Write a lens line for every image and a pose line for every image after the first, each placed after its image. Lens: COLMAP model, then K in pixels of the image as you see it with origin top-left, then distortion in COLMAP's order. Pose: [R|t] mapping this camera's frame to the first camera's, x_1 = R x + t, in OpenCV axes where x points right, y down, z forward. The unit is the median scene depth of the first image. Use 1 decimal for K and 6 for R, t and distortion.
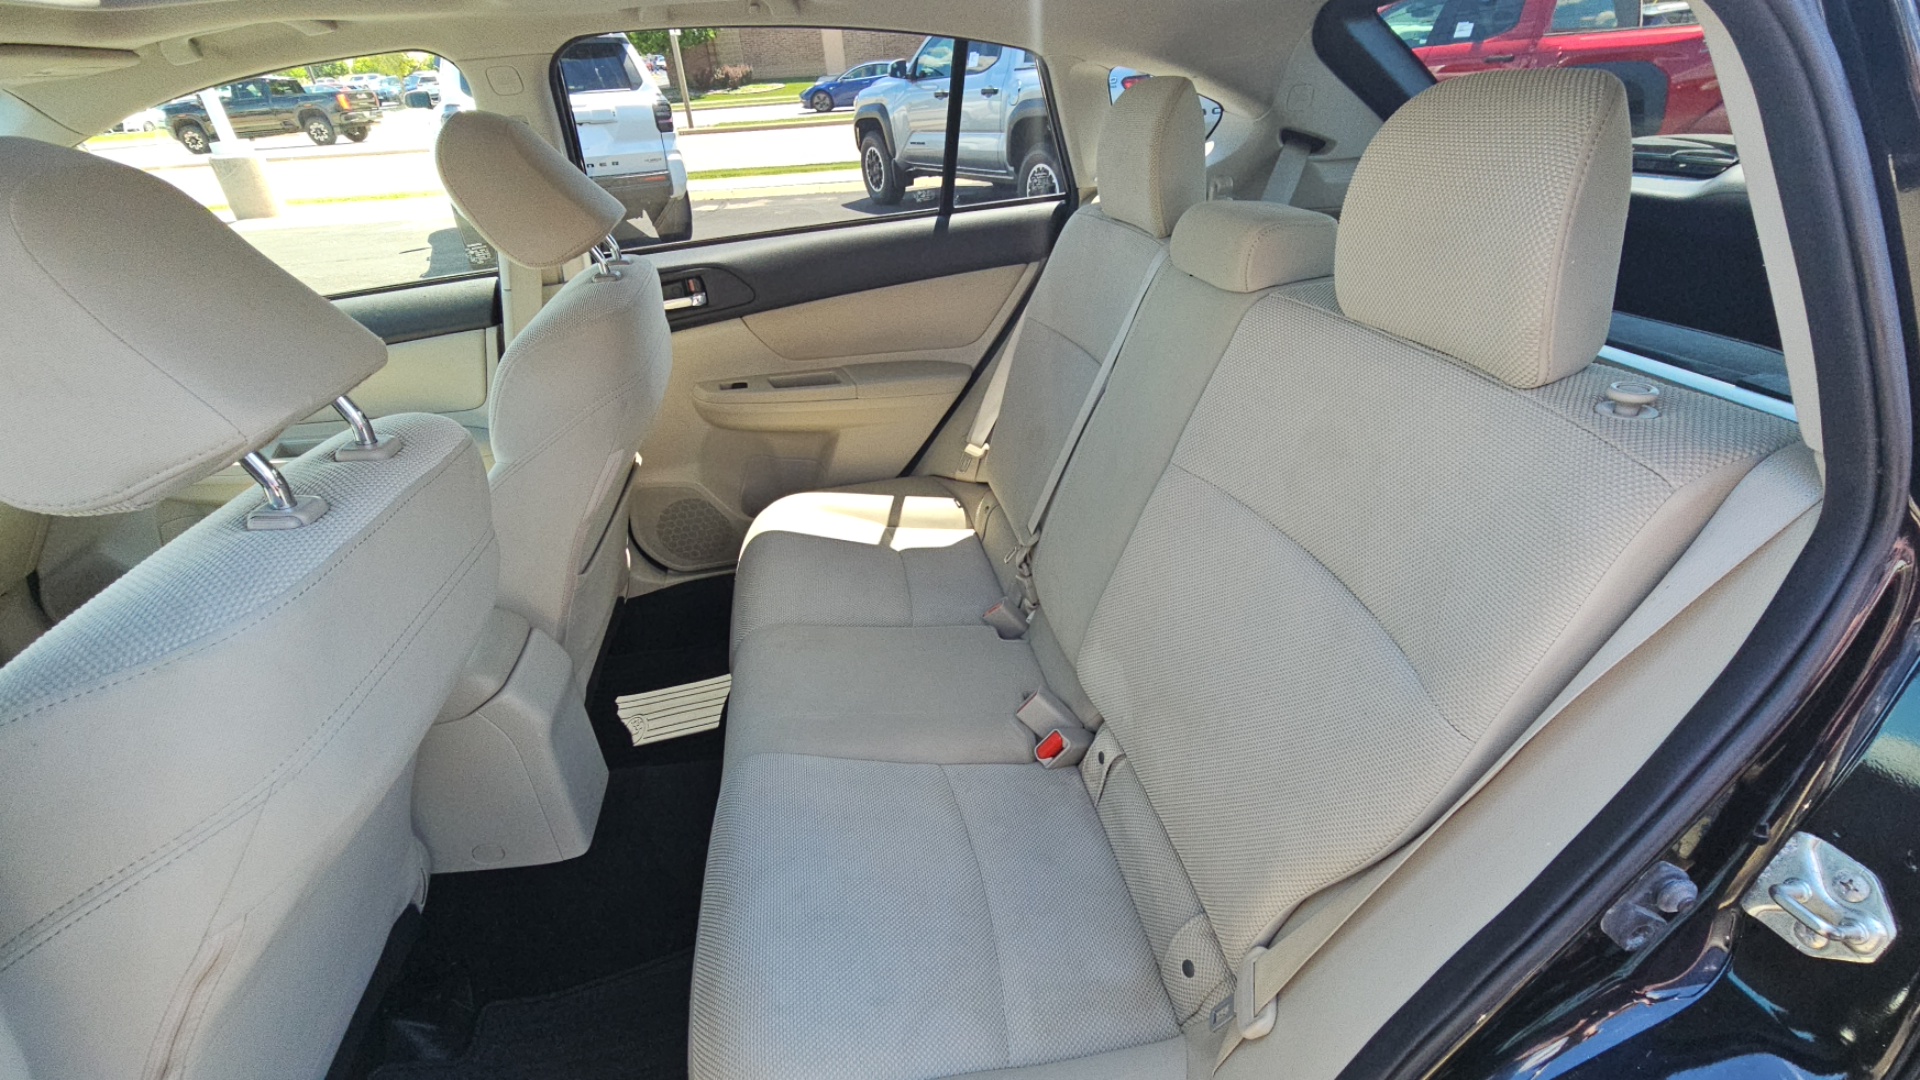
lens RADIAL K [[863.6, 0, 977.5], [0, 863.6, 539.6], [0, 0, 1]] dist [0.004685, -0.005612]
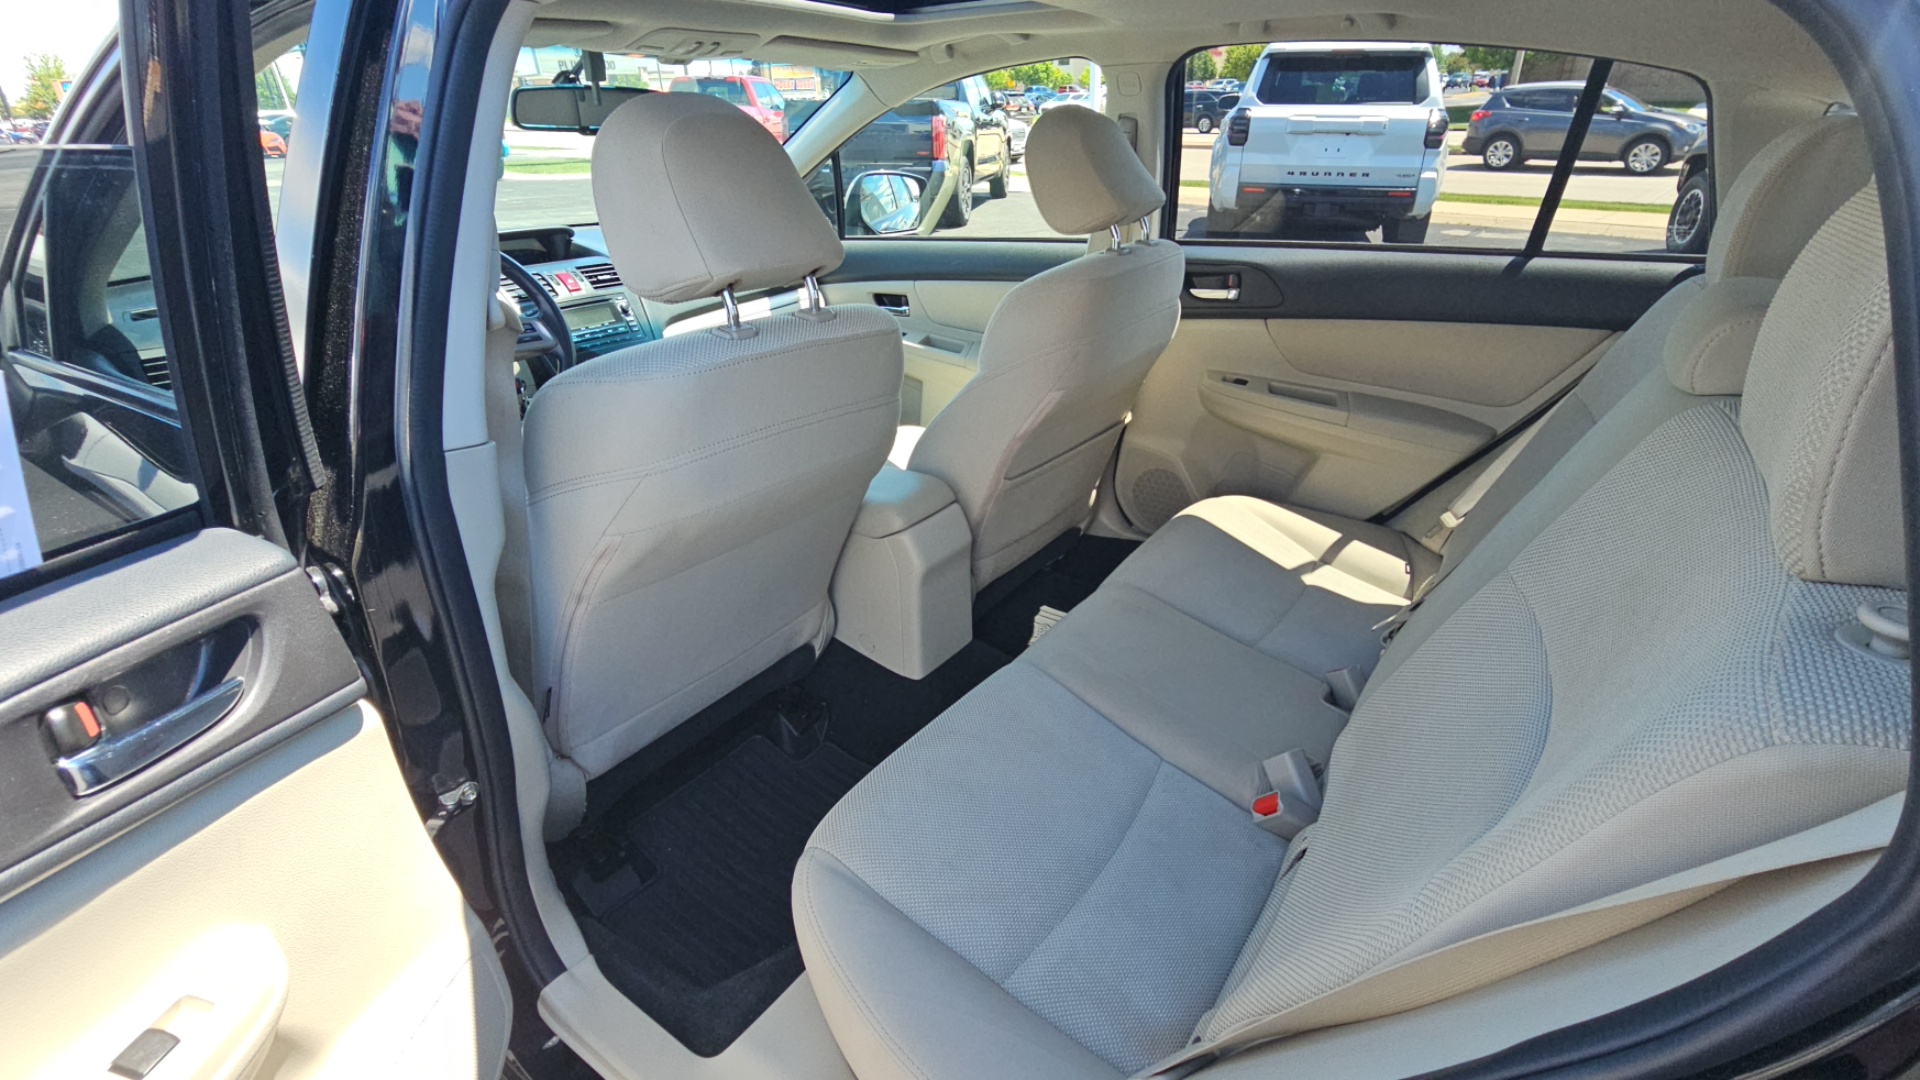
lens RADIAL K [[861.7, 0, 979.2], [0, 861.7, 545.2], [0, 0, 1]] dist [0.002917, -0.007080]
pose [[0.688453, 0.371911, -0.622667, 0.216598], [-0.374861, 0.917419, 0.133496, -0.016396], [0.620896, 0.141508, 0.771015, 0.025566]]
